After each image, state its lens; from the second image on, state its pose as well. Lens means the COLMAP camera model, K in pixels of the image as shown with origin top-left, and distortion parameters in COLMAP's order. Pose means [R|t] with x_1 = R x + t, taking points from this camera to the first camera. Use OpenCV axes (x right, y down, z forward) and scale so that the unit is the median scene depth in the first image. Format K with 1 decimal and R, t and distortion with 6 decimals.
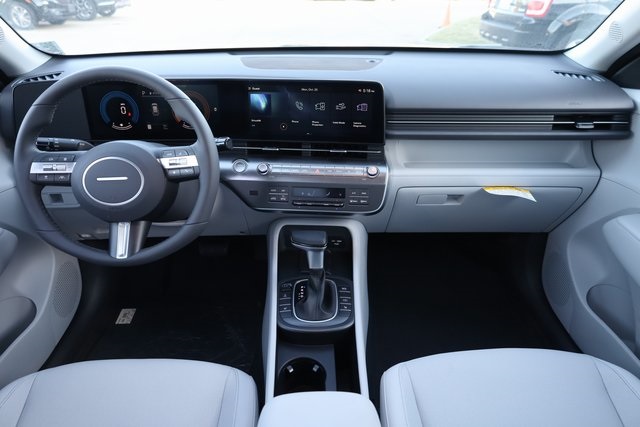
lens RADIAL K [[440.9, 0, 320.0], [0, 440.9, 213.5], [0, 0, 1]] dist [-0.003143, -0.002003]
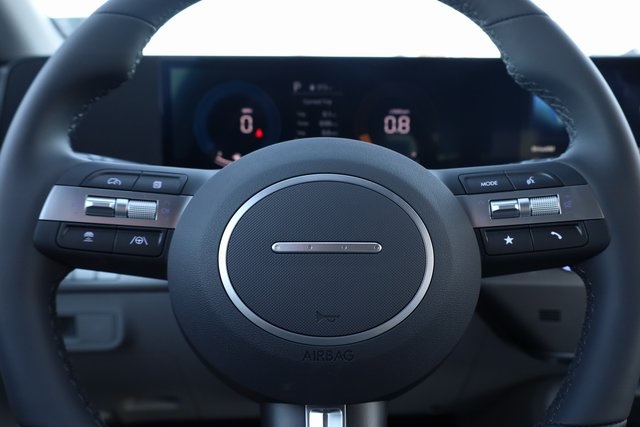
lens RADIAL K [[539.6, 0, 320.0], [0, 539.6, 213.5], [0, 0, 1]] dist [0.006448, 0.003573]
pose [[0.999245, 0.037936, 0.008433, -0.382352], [-0.033862, 0.956409, -0.290061, 0.002298], [-0.019069, 0.289557, 0.956971, 0.524282]]
